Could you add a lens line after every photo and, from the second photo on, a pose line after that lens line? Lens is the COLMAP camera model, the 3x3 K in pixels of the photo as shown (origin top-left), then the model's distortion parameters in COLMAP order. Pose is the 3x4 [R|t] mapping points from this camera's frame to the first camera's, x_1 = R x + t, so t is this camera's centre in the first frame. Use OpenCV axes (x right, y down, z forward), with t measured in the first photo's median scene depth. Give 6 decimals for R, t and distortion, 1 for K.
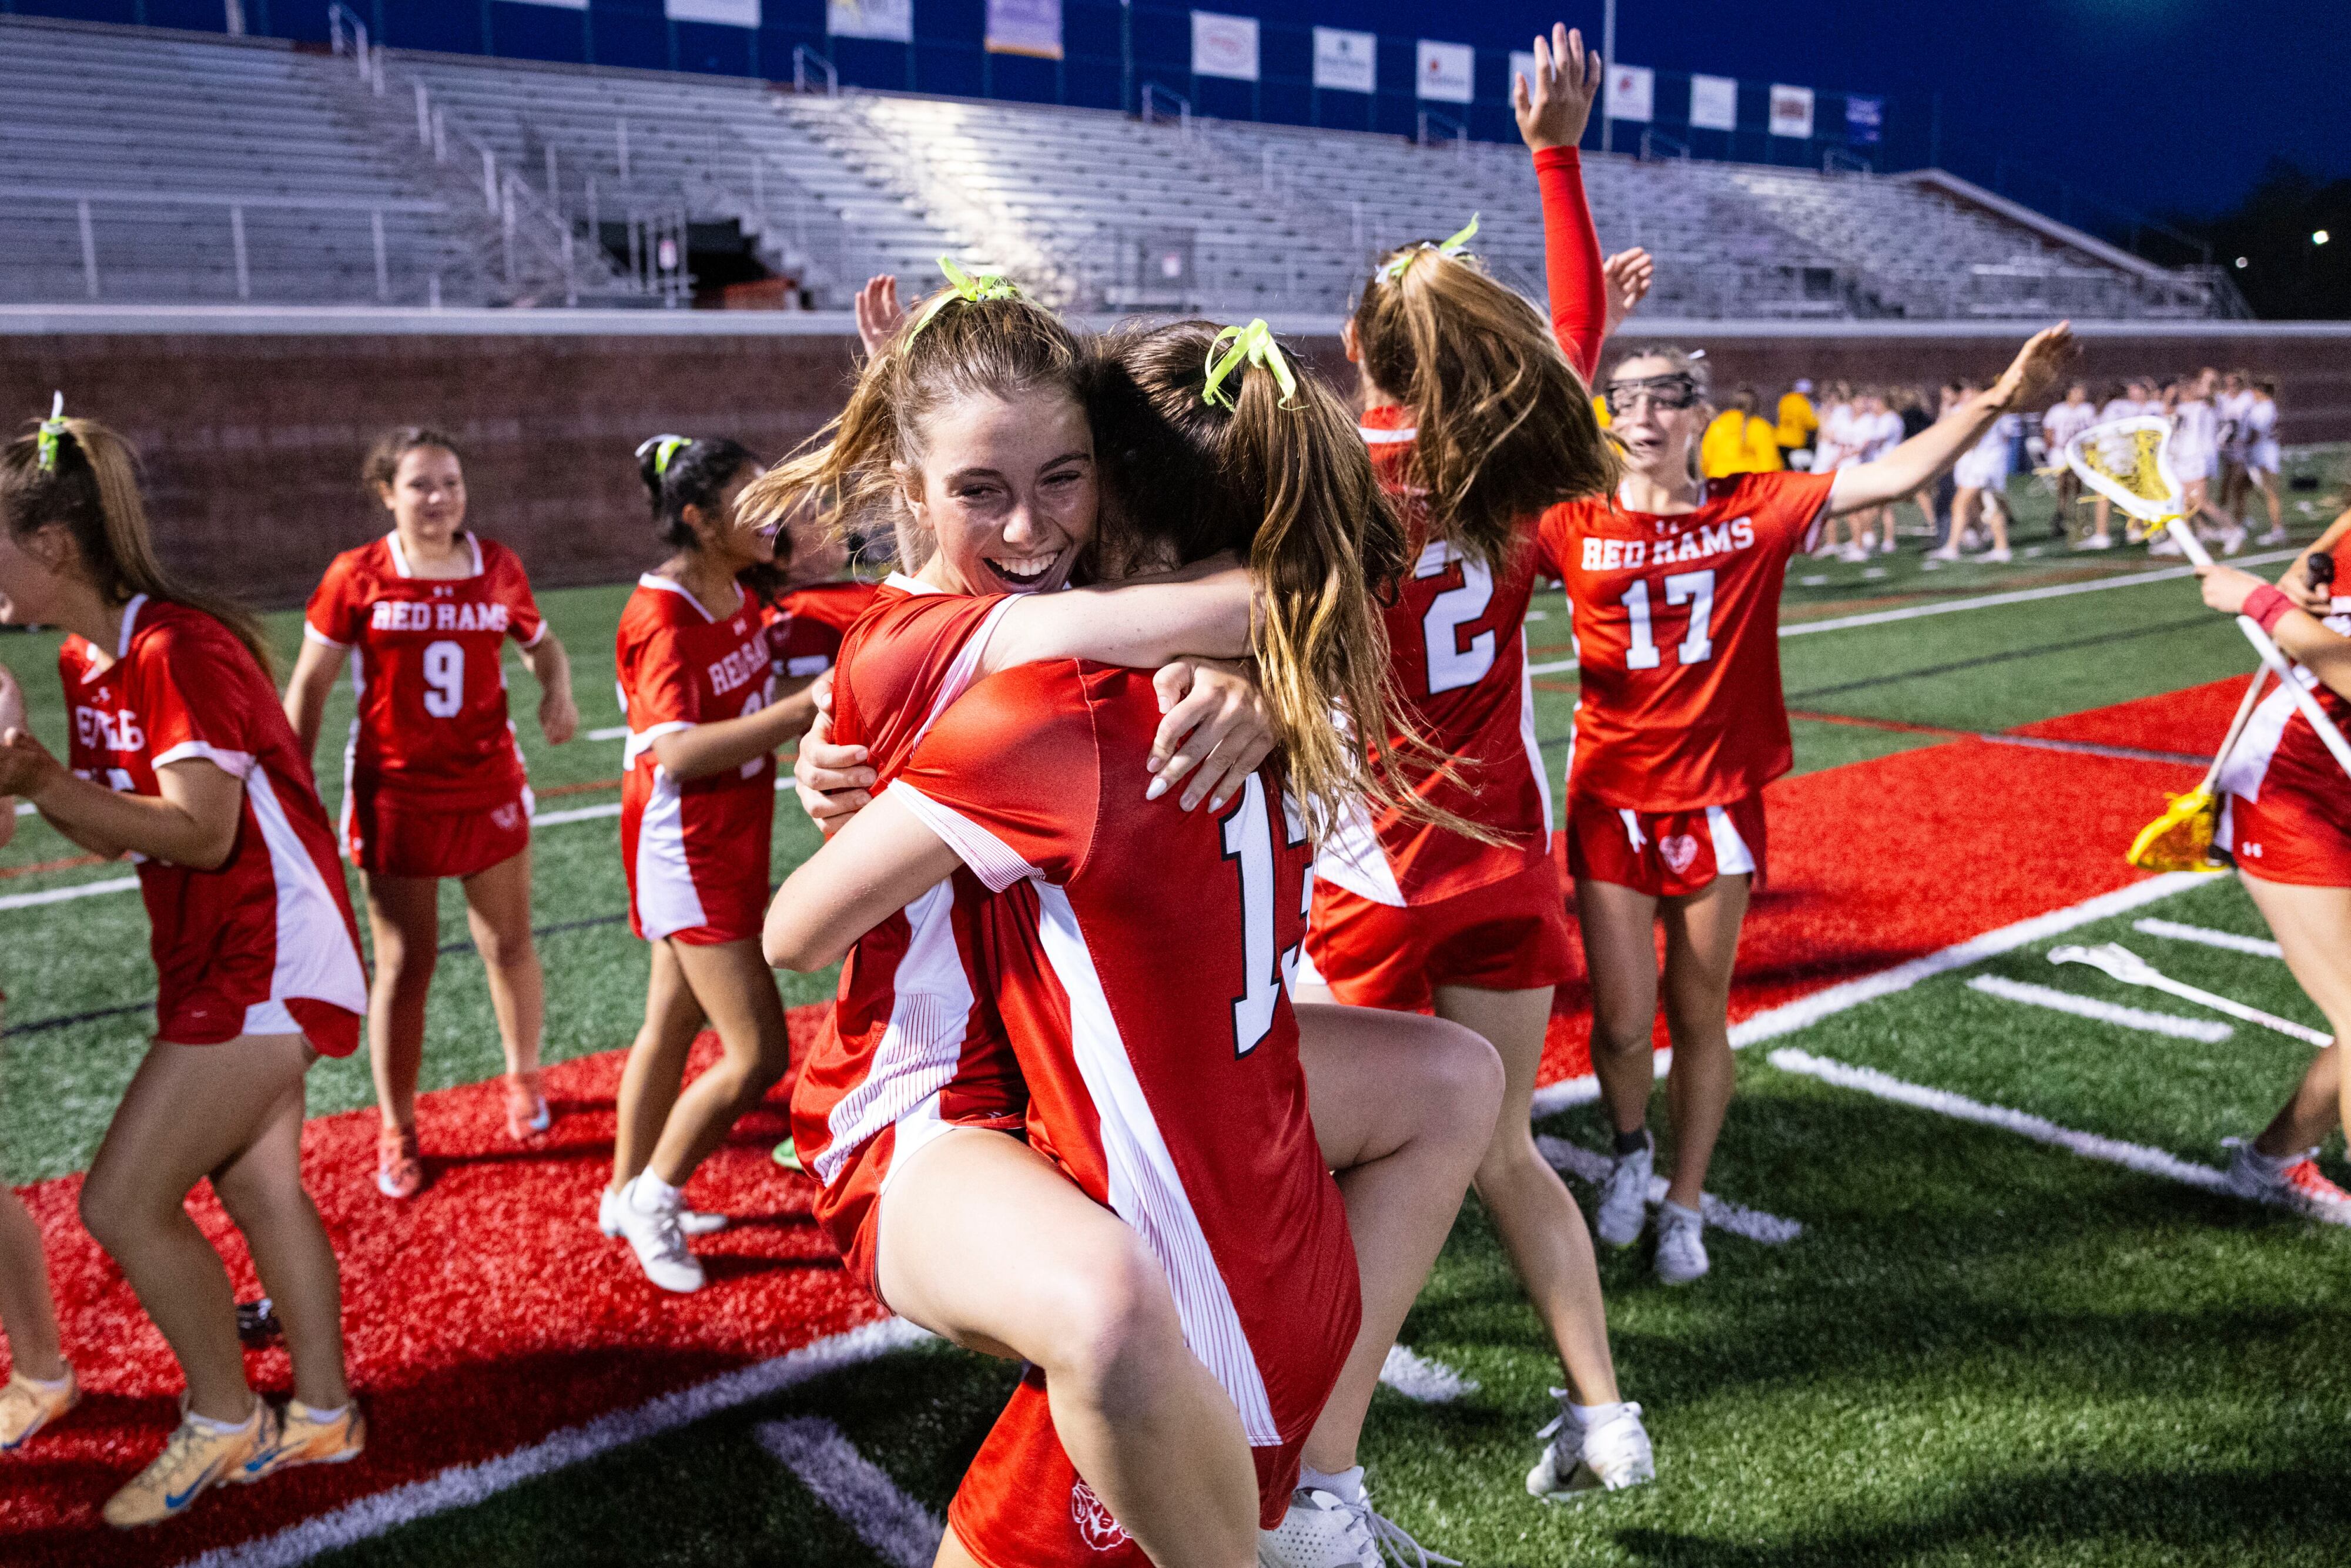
lens RADIAL K [[2677.4, 0, 1175.5], [0, 2677.4, 784.0], [0, 0, 1]] dist [0.007903, 0.056749]
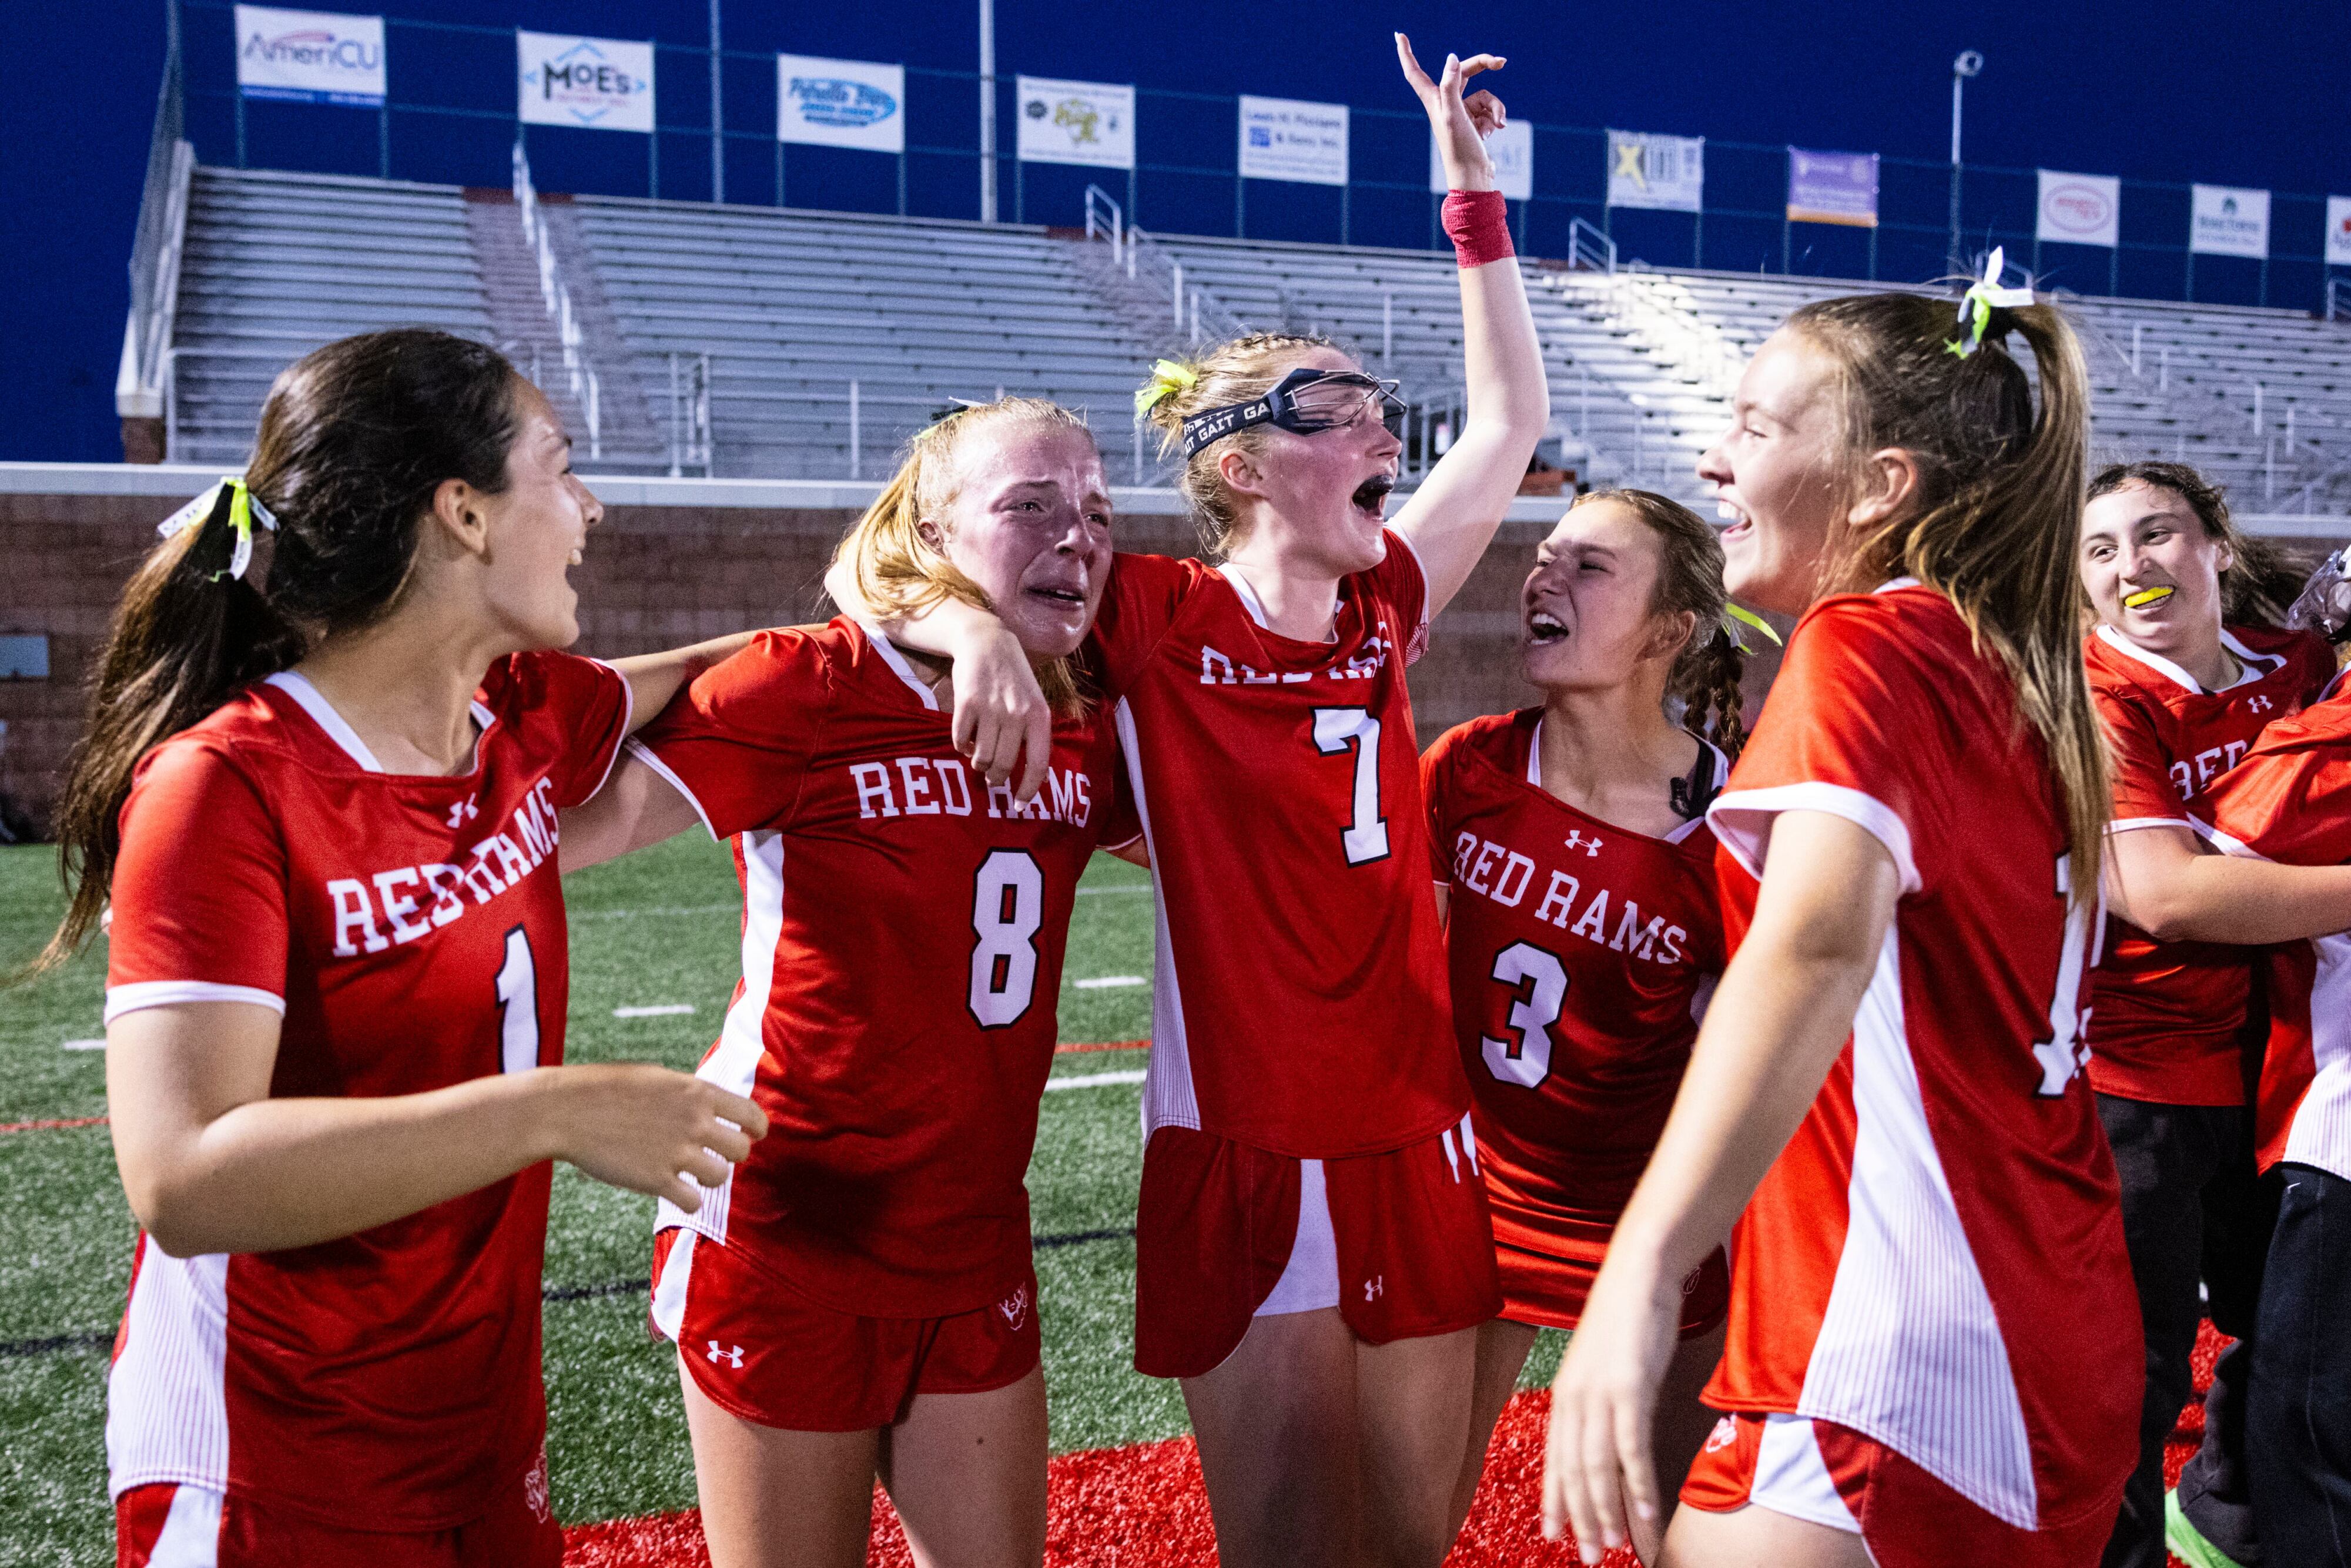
lens RADIAL K [[2677.4, 0, 1175.5], [0, 2677.4, 784.0], [0, 0, 1]] dist [0.007903, 0.056749]
pose [[0.922184, 0.057797, -0.382408, 0.103305], [-0.084871, 0.994911, -0.054297, -0.020559], [0.377324, 0.082527, 0.922397, 0.117055]]
